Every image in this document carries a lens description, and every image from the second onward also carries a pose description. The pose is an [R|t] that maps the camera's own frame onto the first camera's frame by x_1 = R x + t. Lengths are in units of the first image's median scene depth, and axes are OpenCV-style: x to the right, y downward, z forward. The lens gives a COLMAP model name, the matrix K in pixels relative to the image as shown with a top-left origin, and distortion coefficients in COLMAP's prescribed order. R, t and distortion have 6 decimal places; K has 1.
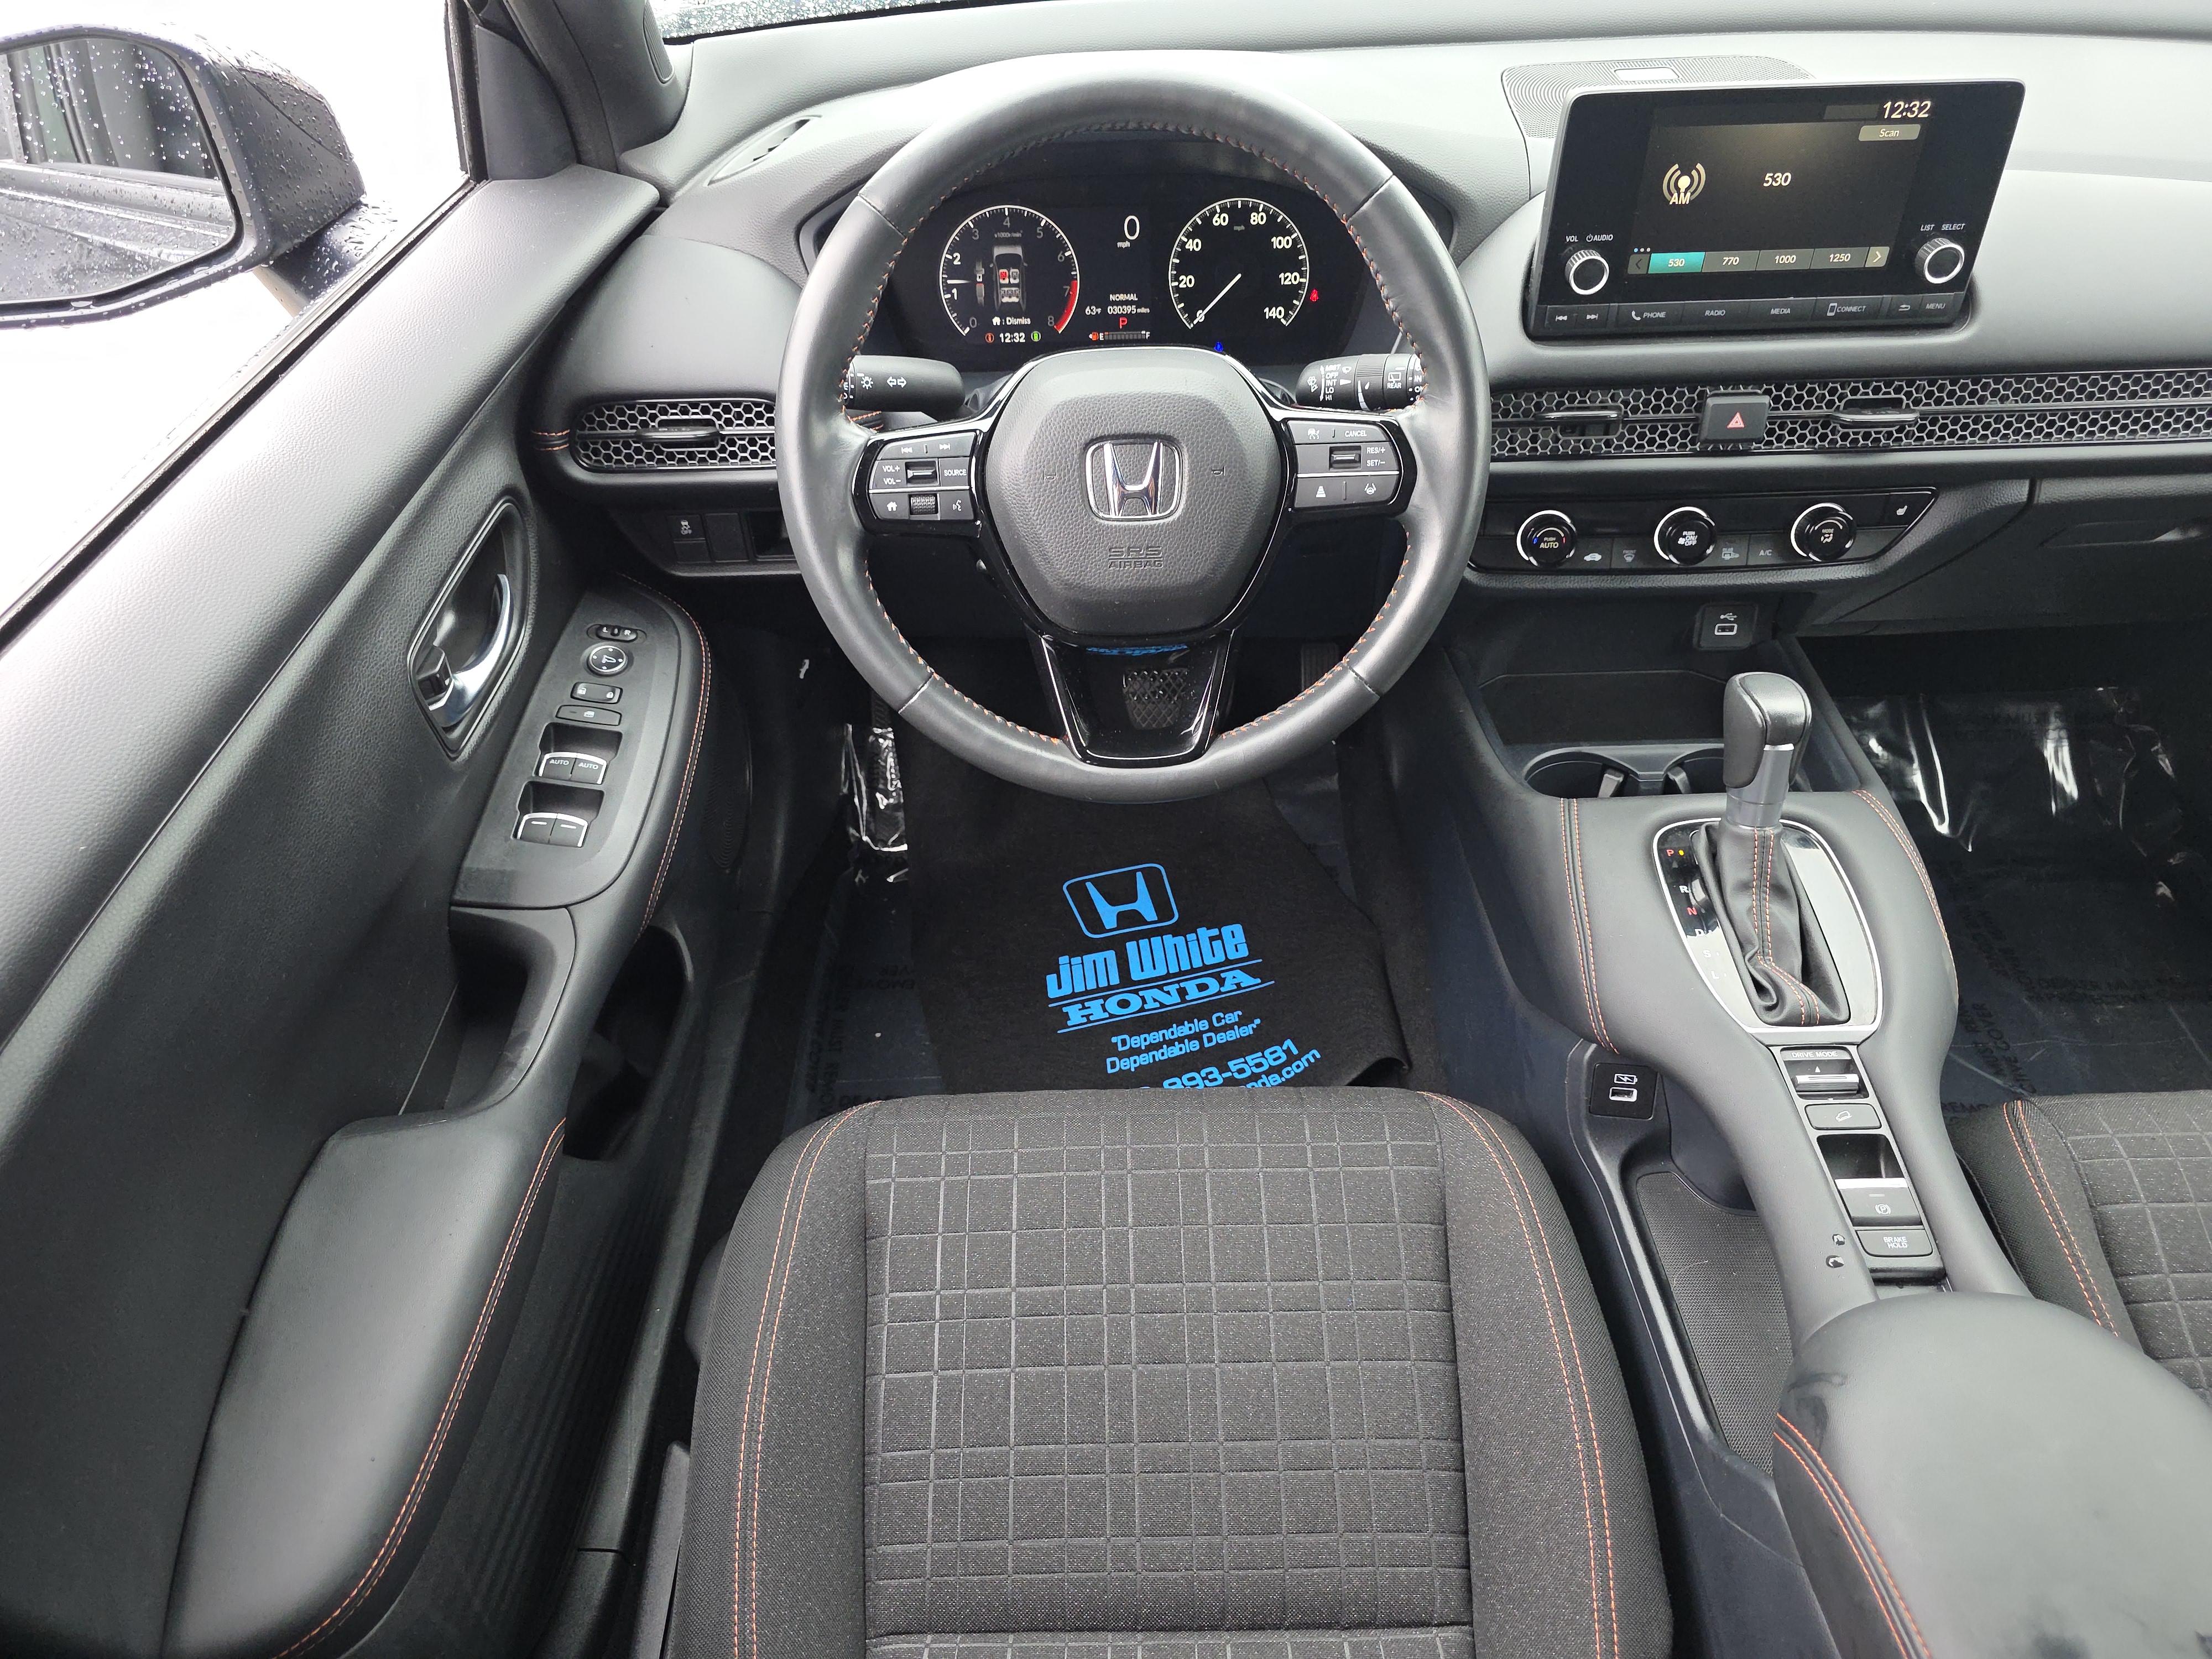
lens RADIAL K [[1511.7, 0, 1079.2], [0, 1511.7, 858.1], [0, 0, 1]] dist [0.021864, -0.006024]
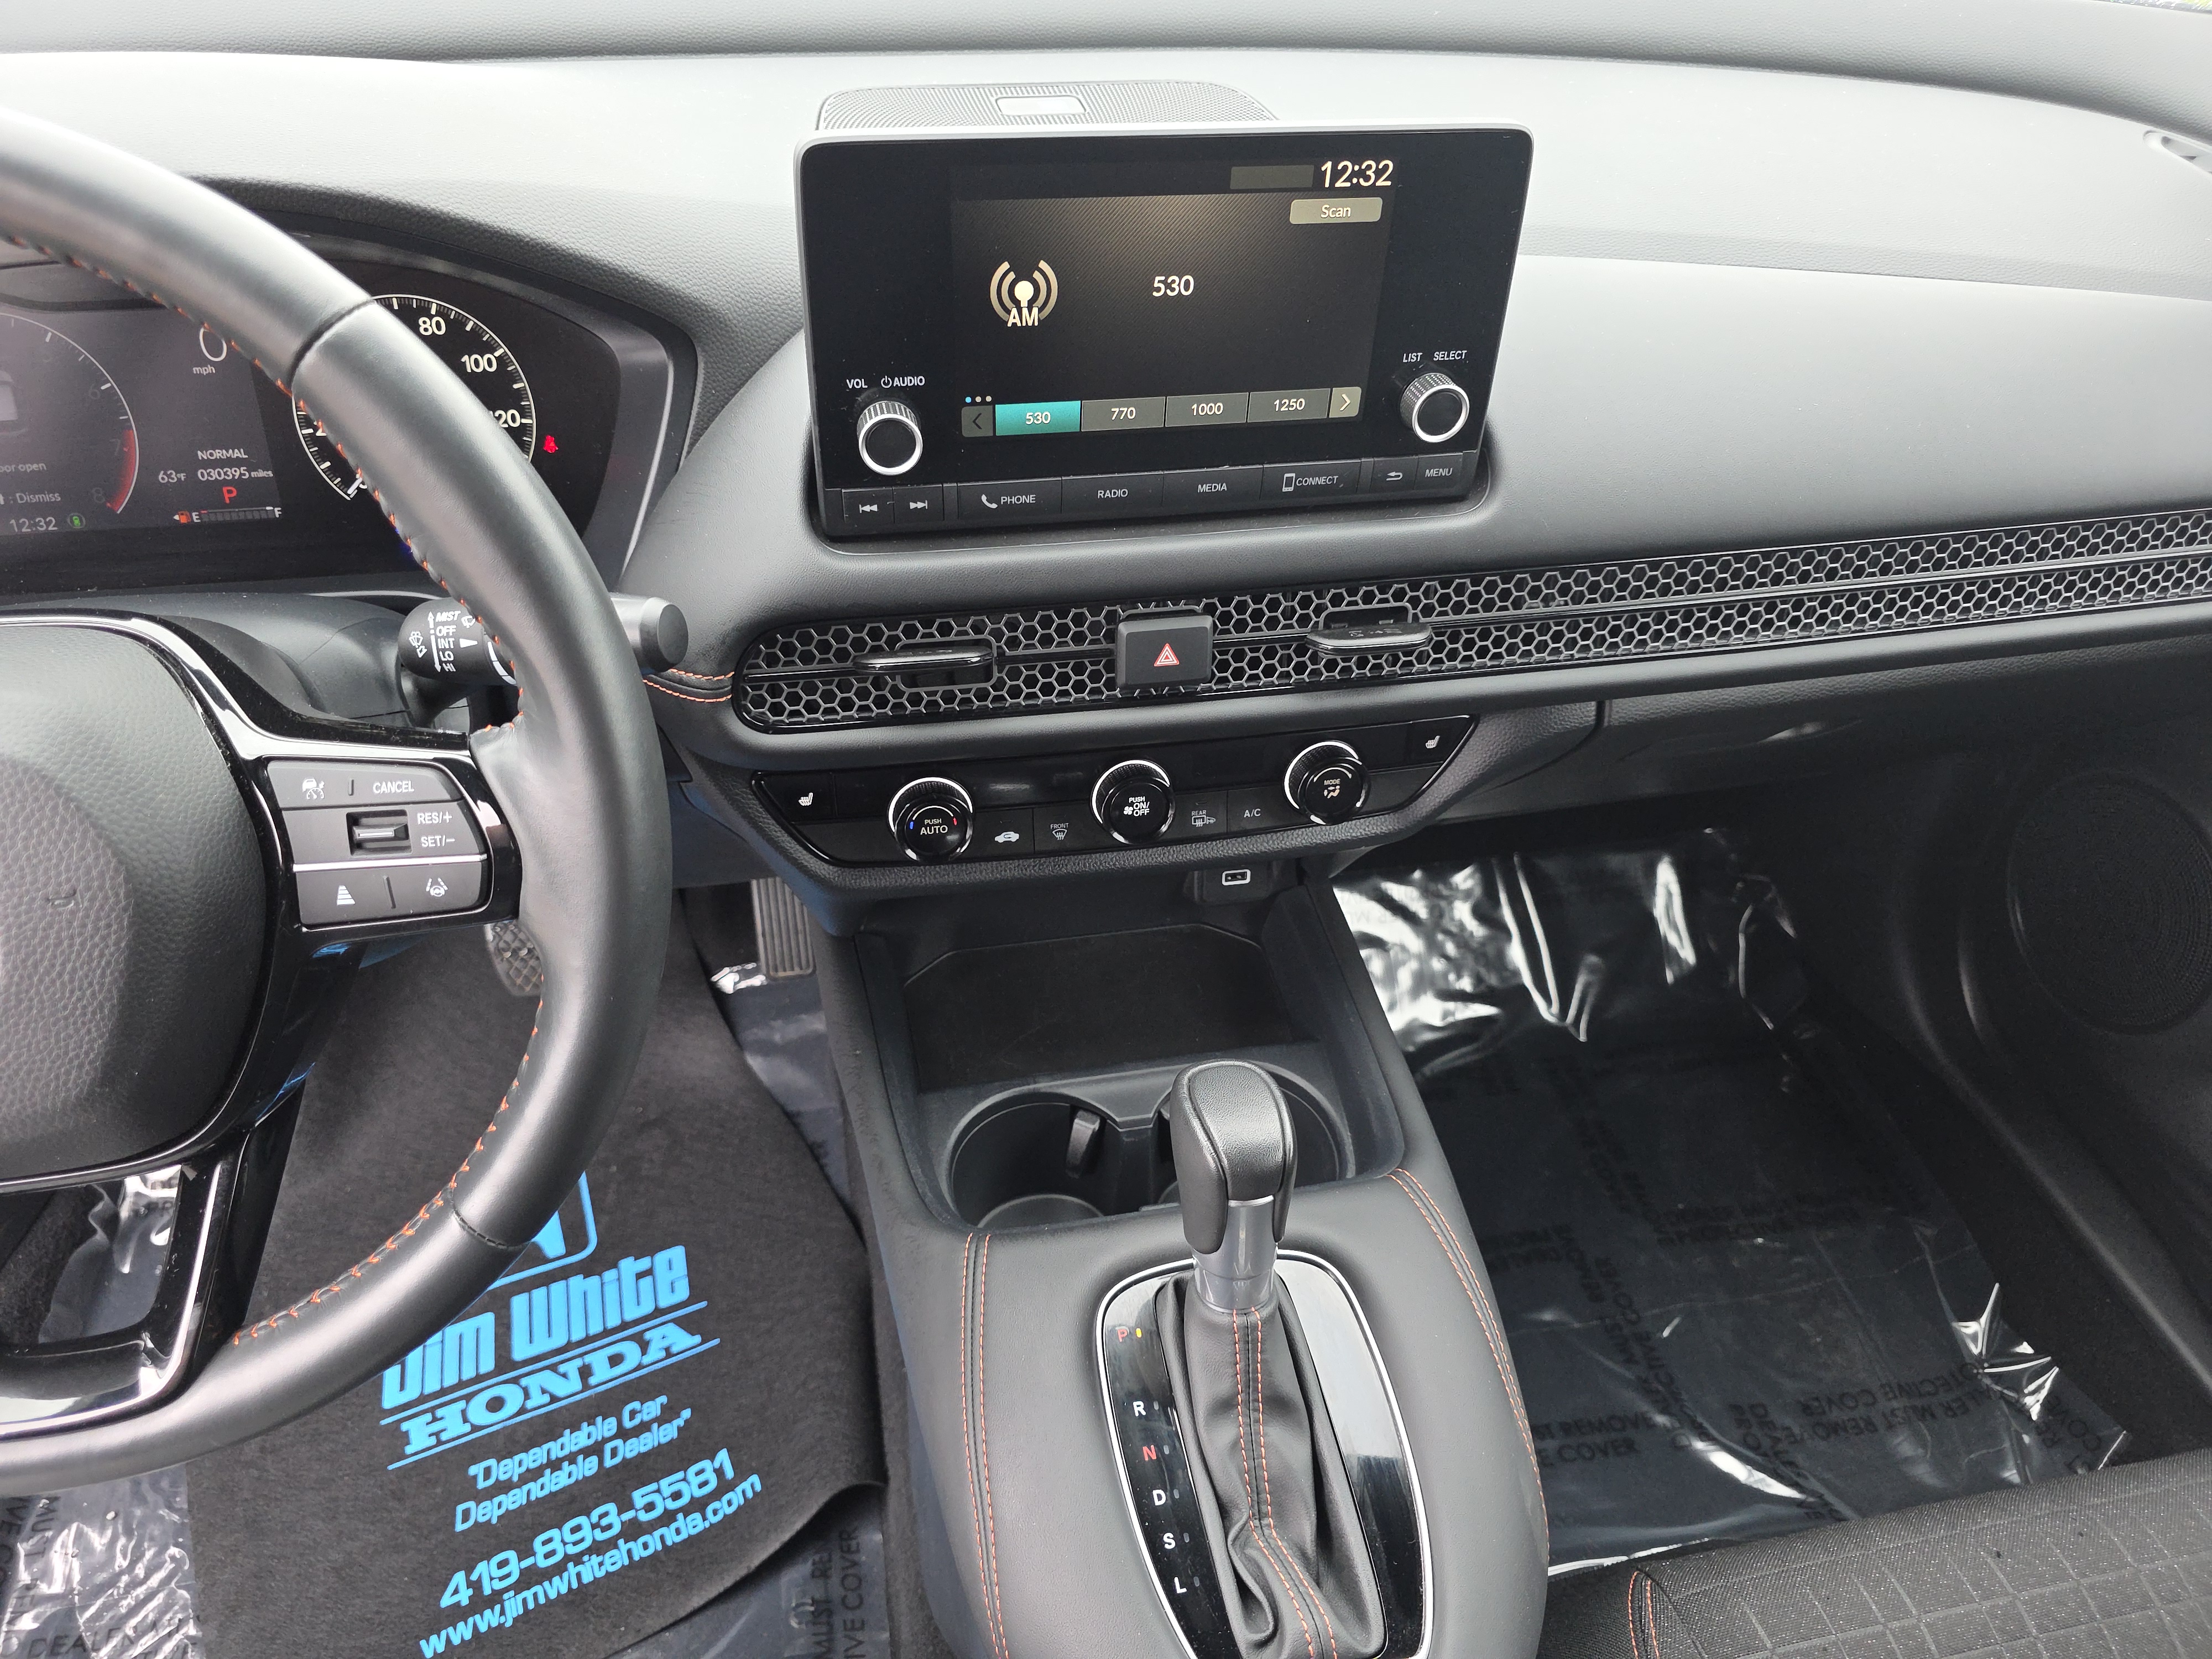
lens RADIAL K [[1511.7, 0, 1046.0], [0, 1511.7, 875.9], [0, 0, 1]] dist [0.021864, -0.006024]
pose [[0.982490, -0.074631, 0.170717, 0.271181], [0.074474, 0.997196, 0.007330, -0.205811], [-0.170785, 0.005513, 0.985293, 0.388485]]
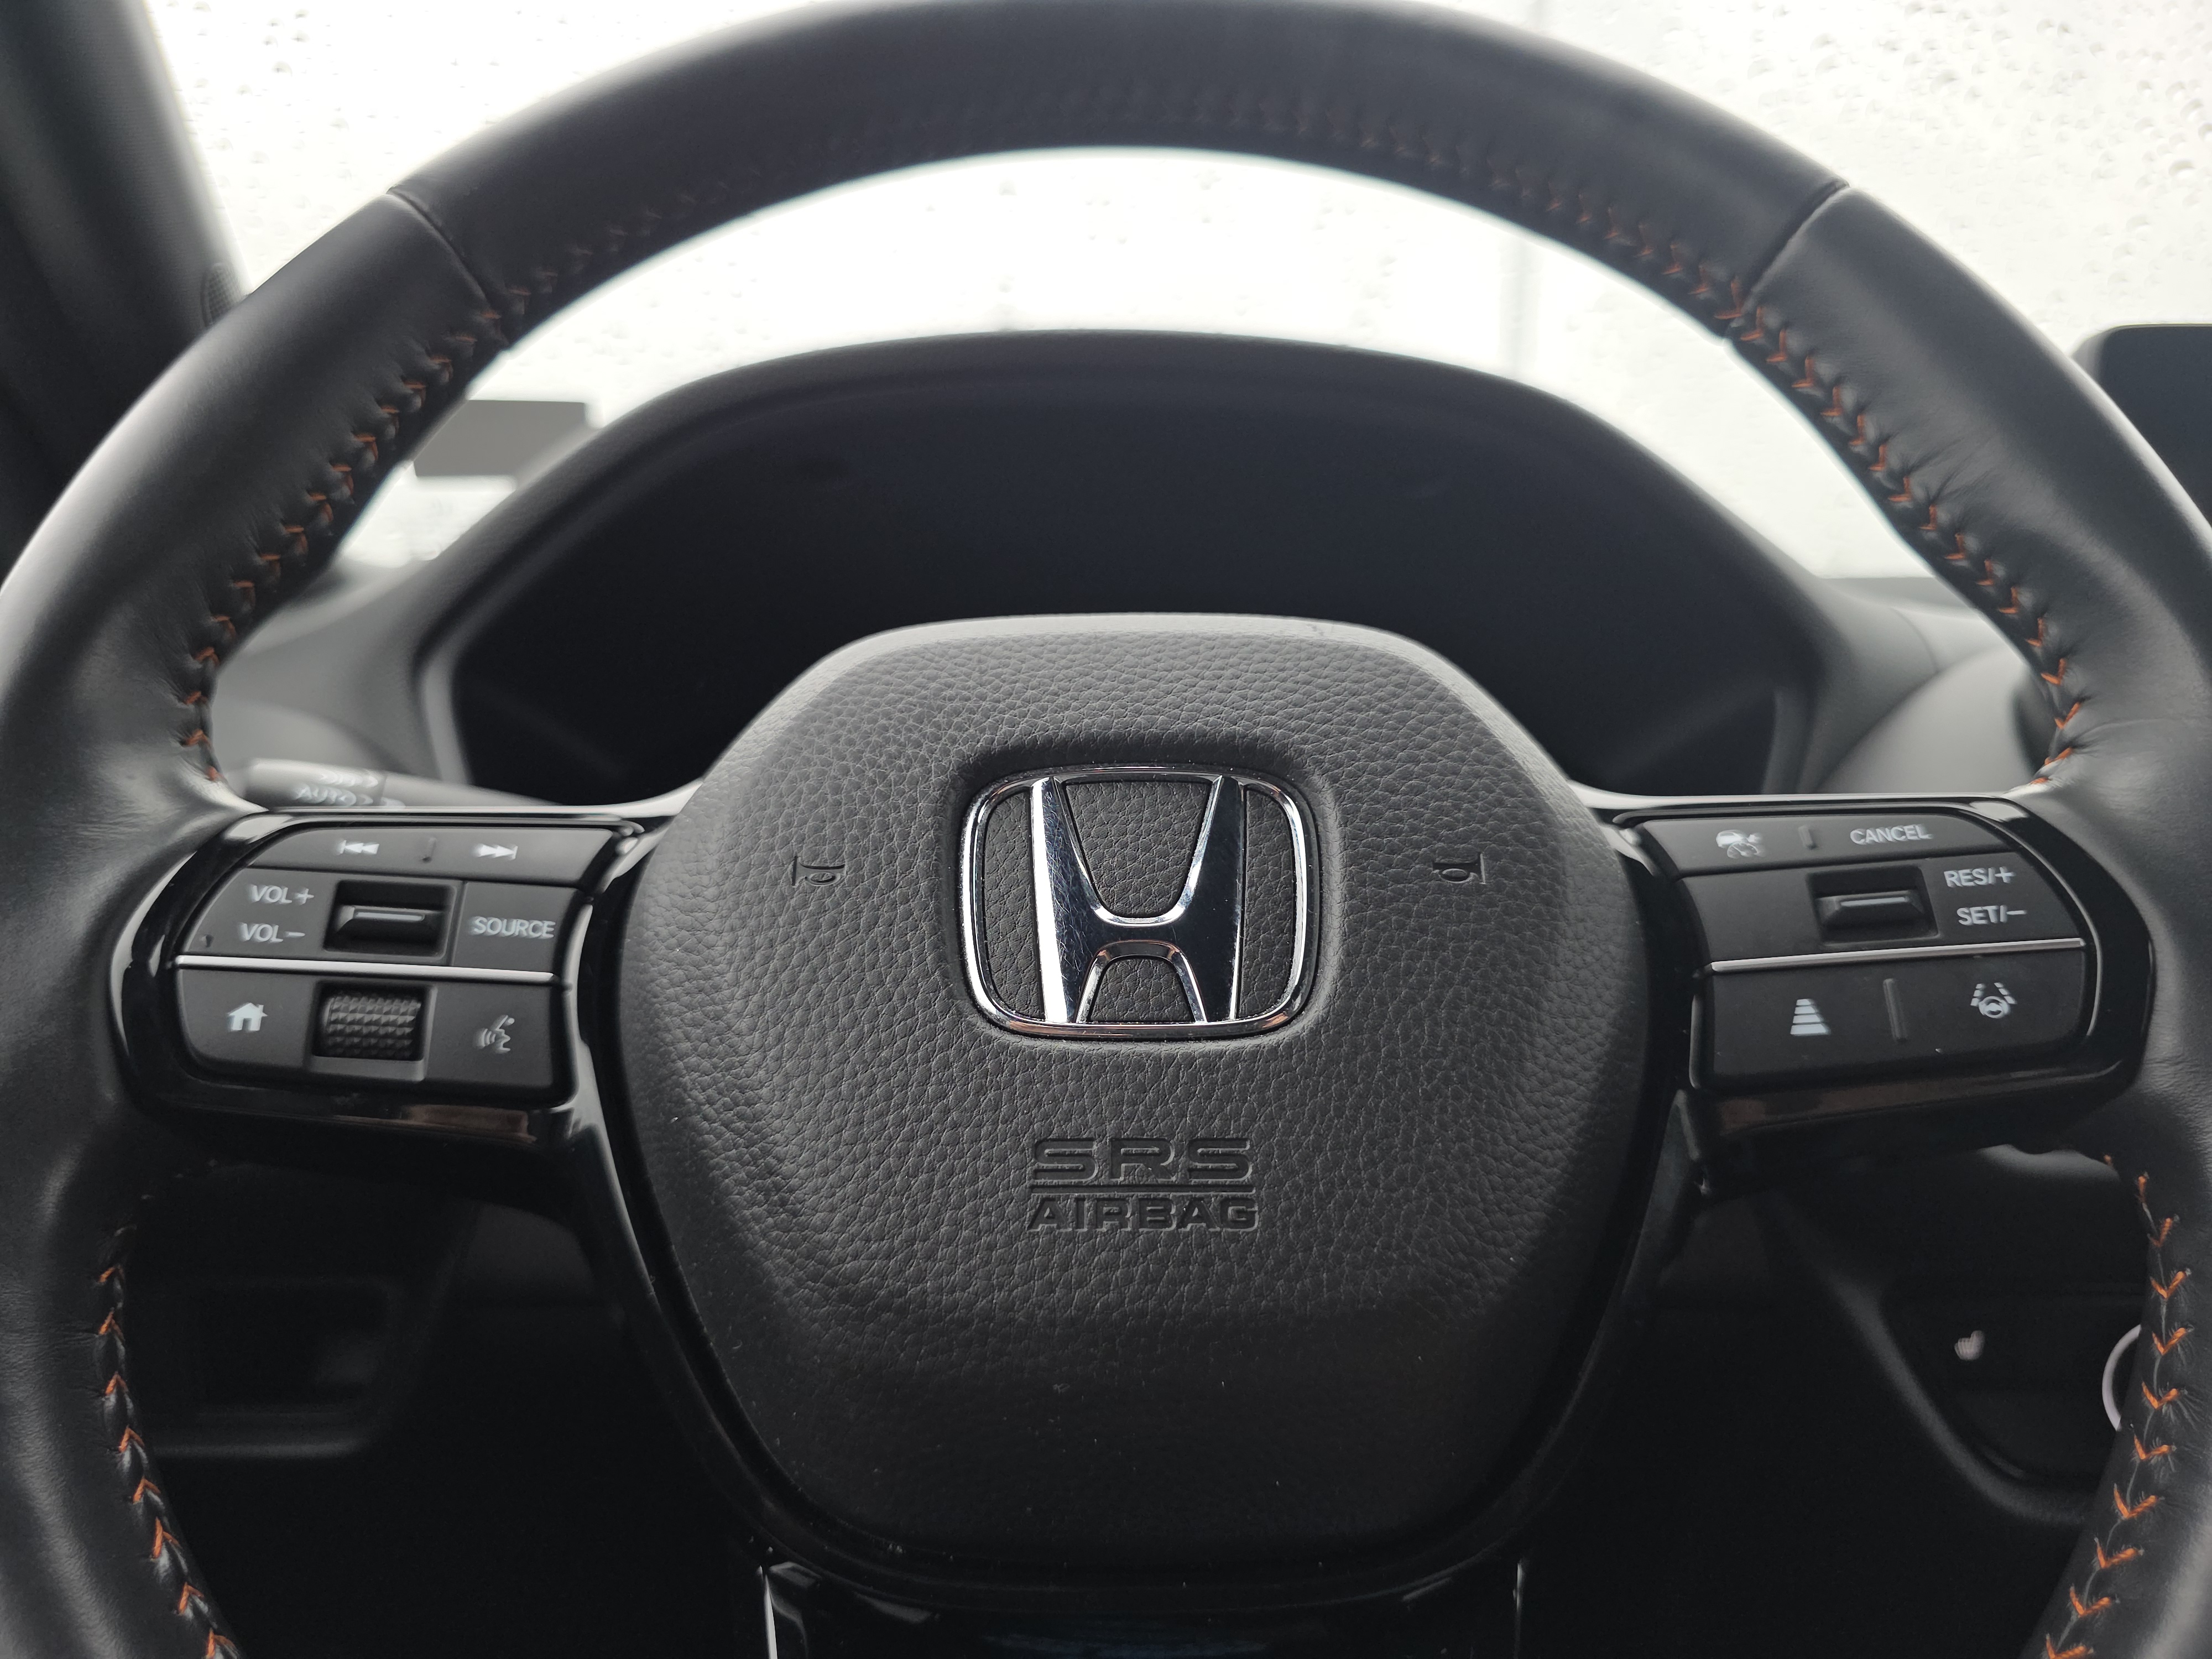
lens RADIAL K [[1511.7, 0, 1118.6], [0, 1511.7, 881.3], [0, 0, 1]] dist [0.021864, -0.006024]
pose [[0.999764, 0.021710, 0.000392, 0.027879], [-0.017184, 0.802102, -0.596939, -0.080562], [-0.013274, 0.596792, 0.802286, 0.667704]]
